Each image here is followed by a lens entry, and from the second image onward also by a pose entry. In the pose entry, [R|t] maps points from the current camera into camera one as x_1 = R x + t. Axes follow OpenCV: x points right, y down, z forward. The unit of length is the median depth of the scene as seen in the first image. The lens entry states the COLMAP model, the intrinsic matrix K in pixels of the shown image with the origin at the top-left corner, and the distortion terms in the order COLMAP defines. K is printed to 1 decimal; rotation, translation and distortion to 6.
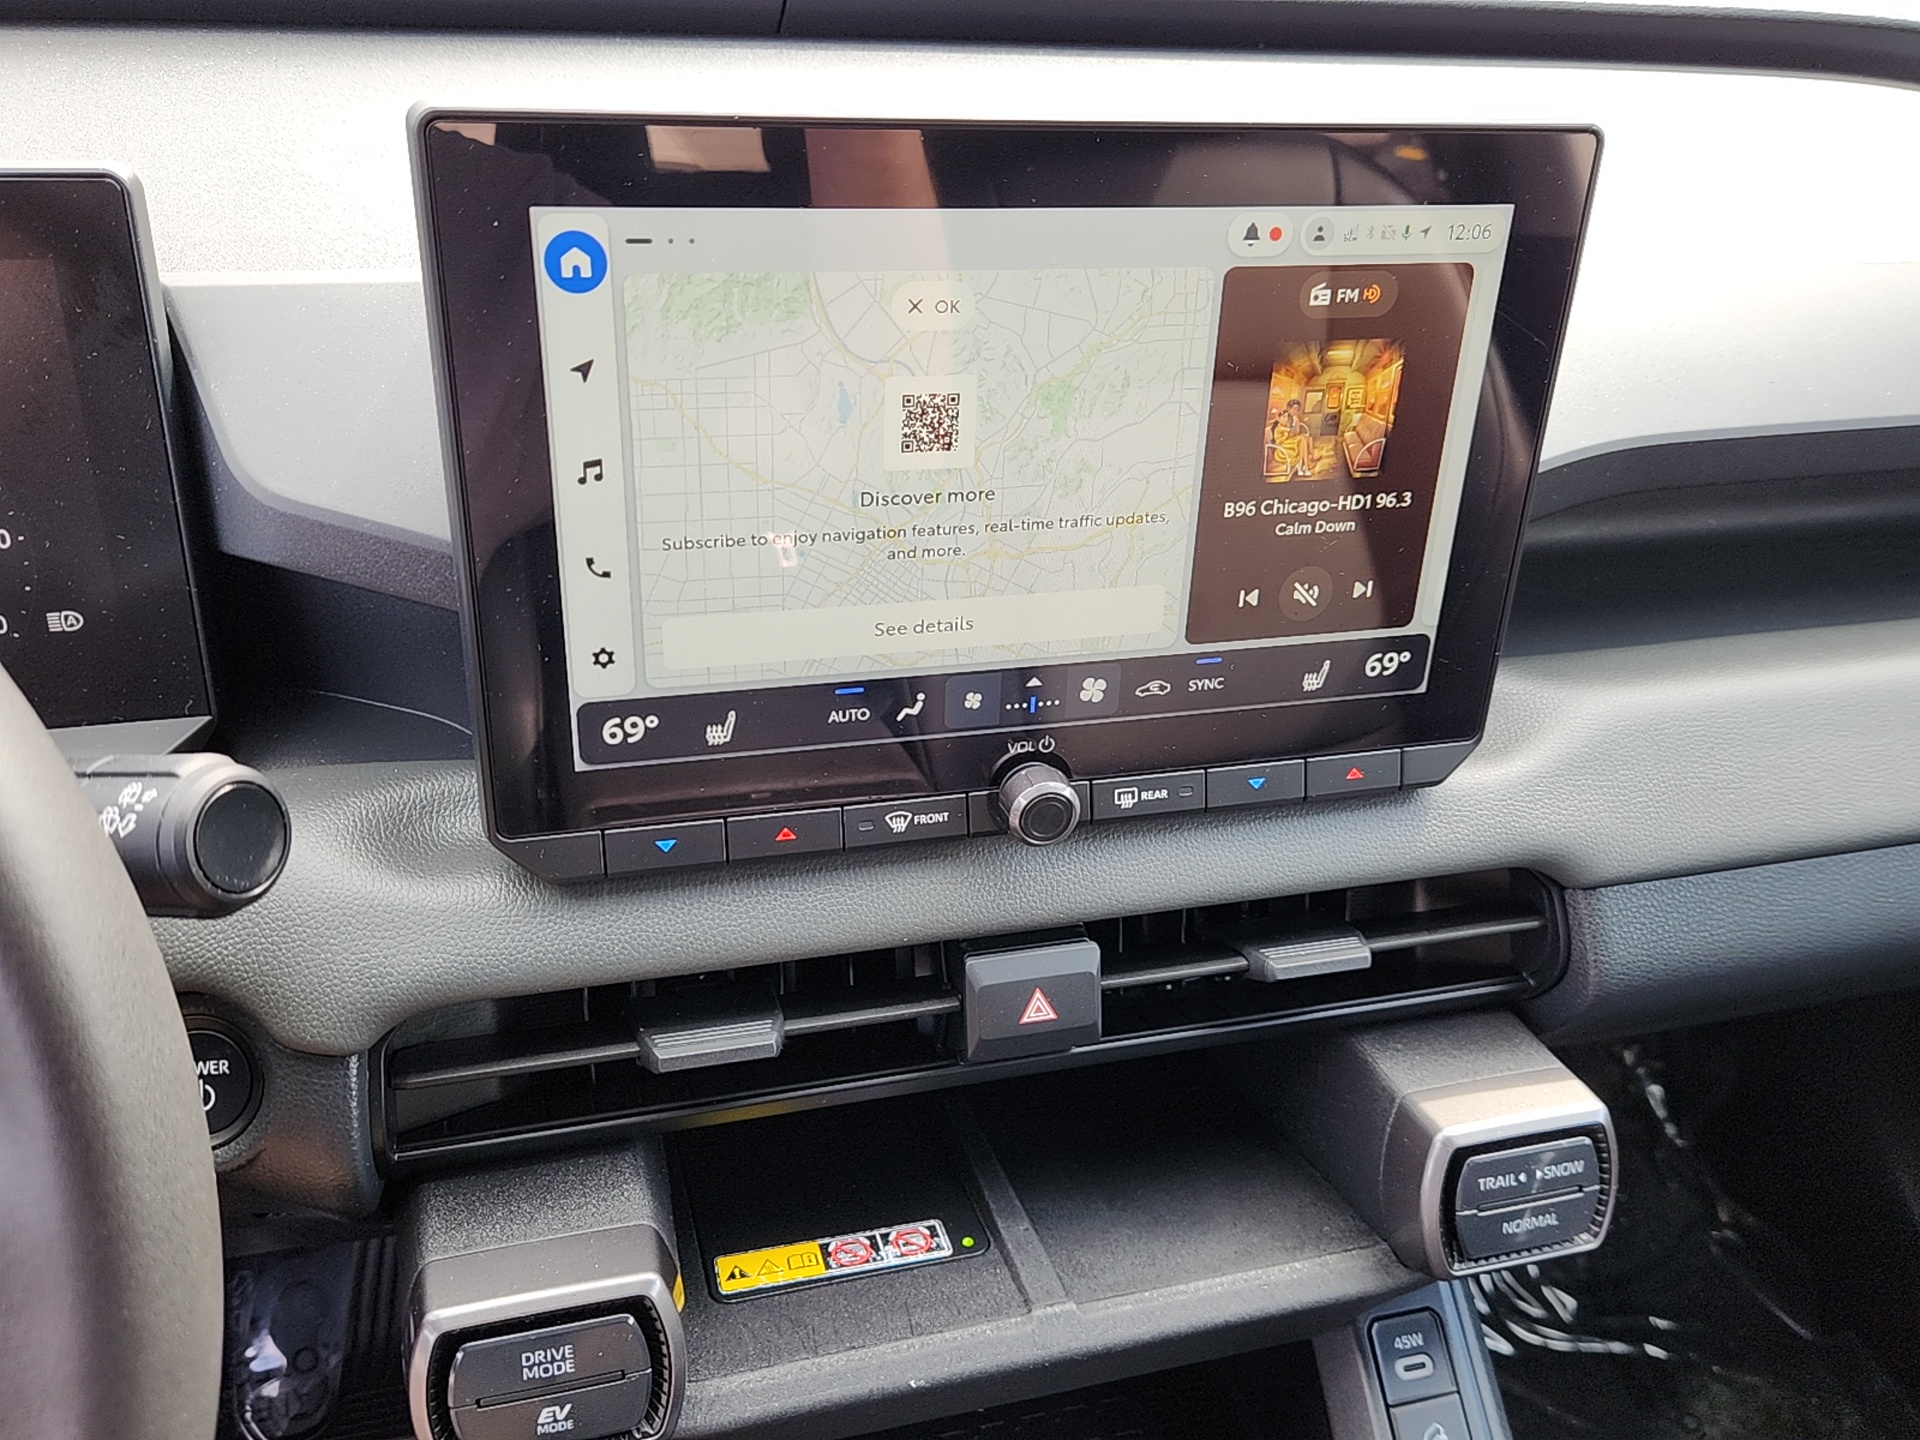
lens RADIAL K [[1628.8, 0, 971.6], [0, 1628.8, 730.8], [0, 0, 1]] dist [0.051829, -0.055055]
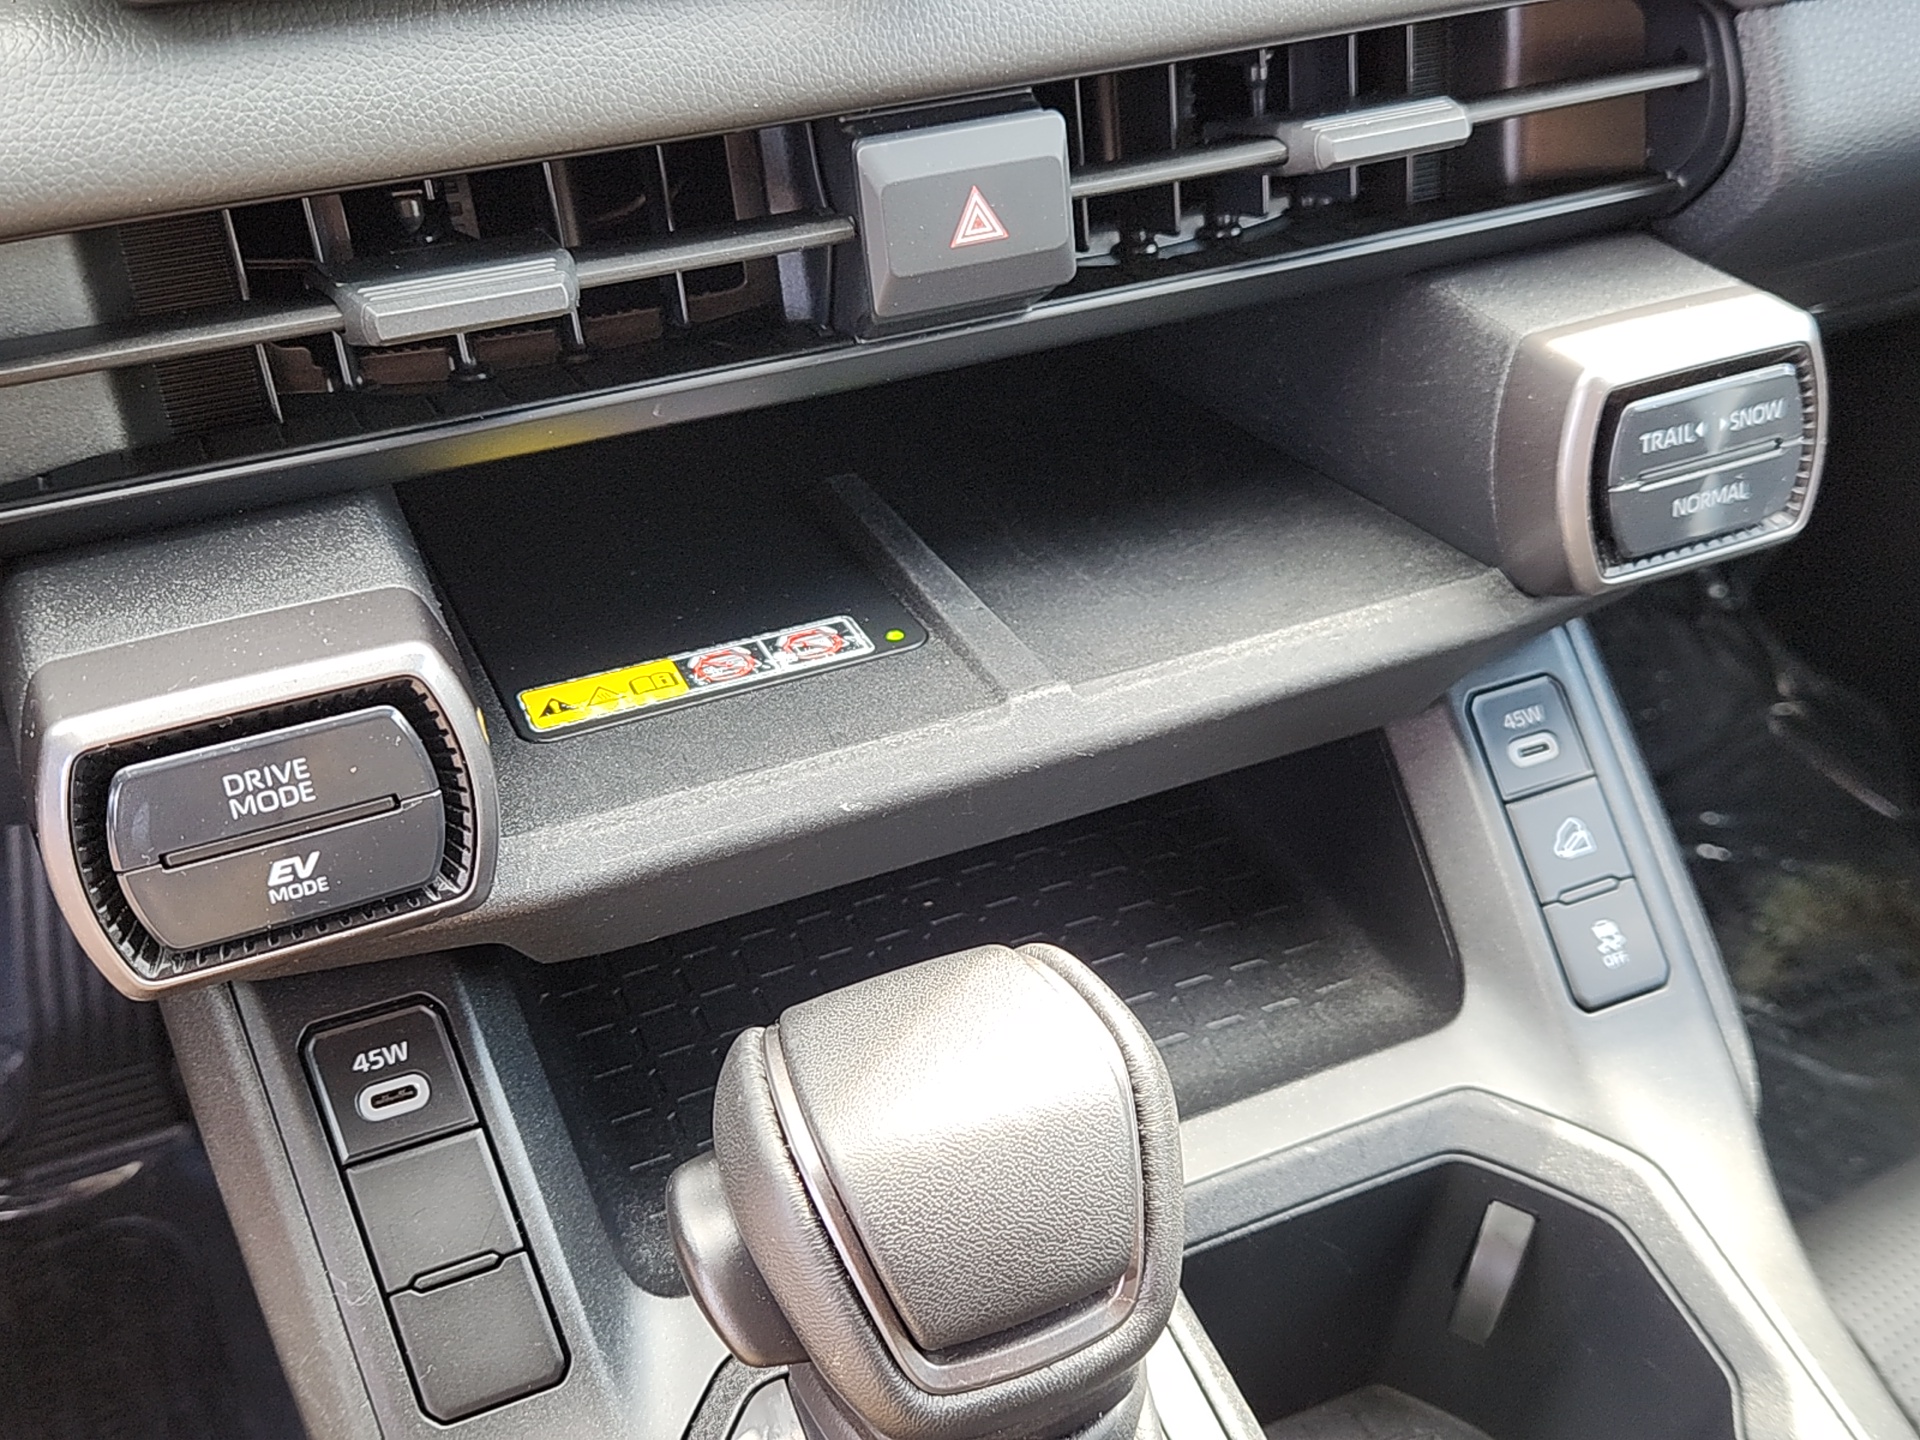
lens RADIAL K [[2006.3, 0, 975.2], [0, 2006.3, 721.2], [0, 0, 1]] dist [0.072099, -0.121551]
pose [[0.989842, -0.112531, 0.086891, -0.046994], [0.093701, 0.976000, 0.196583, 0.194004], [-0.106927, -0.186444, 0.976629, 0.189775]]
